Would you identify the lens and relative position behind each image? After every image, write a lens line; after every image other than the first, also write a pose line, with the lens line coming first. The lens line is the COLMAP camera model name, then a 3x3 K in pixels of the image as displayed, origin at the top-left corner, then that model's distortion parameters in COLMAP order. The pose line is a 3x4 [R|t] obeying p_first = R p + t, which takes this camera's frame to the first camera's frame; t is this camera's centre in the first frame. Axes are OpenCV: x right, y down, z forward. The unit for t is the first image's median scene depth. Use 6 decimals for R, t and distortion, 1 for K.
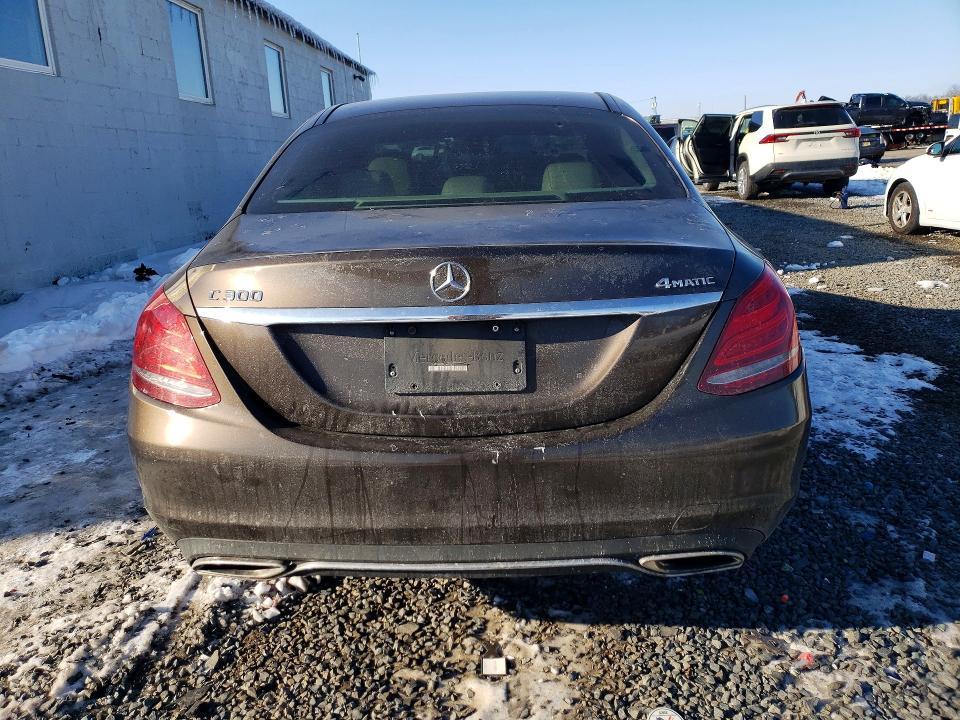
lens RADIAL K [[790.4, 0, 468.0], [0, 790.4, 358.0], [0, 0, 1]] dist [0.033666, -0.007818]
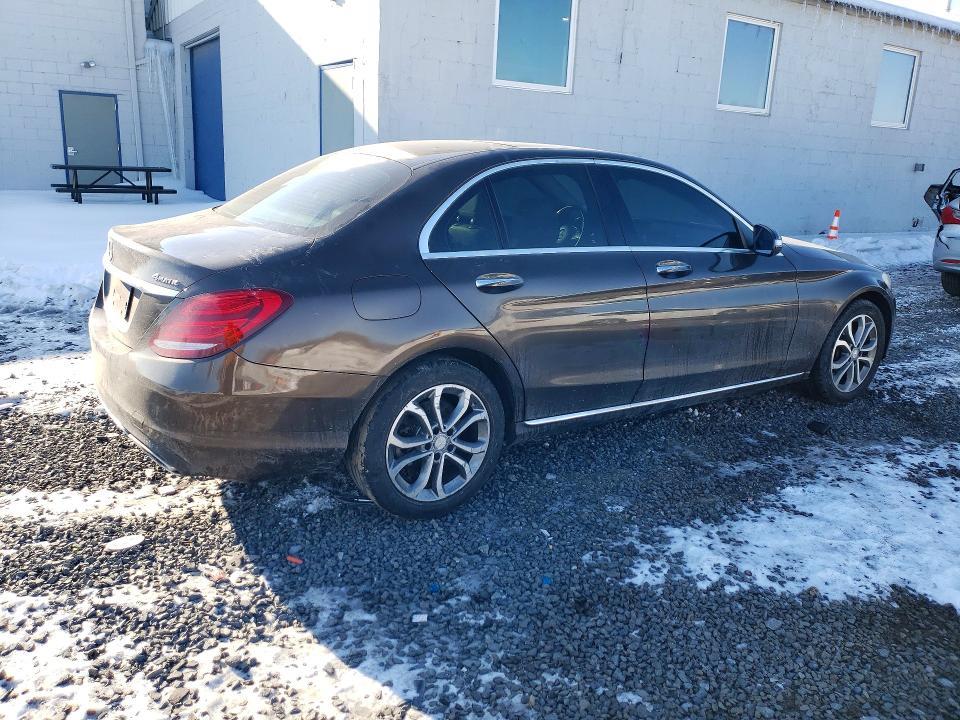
lens RADIAL K [[790.4, 0, 468.0], [0, 790.4, 358.0], [0, 0, 1]] dist [0.033666, -0.007818]
pose [[0.538247, 0.286158, -0.792719, 0.914911], [-0.272722, 0.949123, 0.157442, -0.173727], [0.797441, 0.131450, 0.588904, 0.274337]]
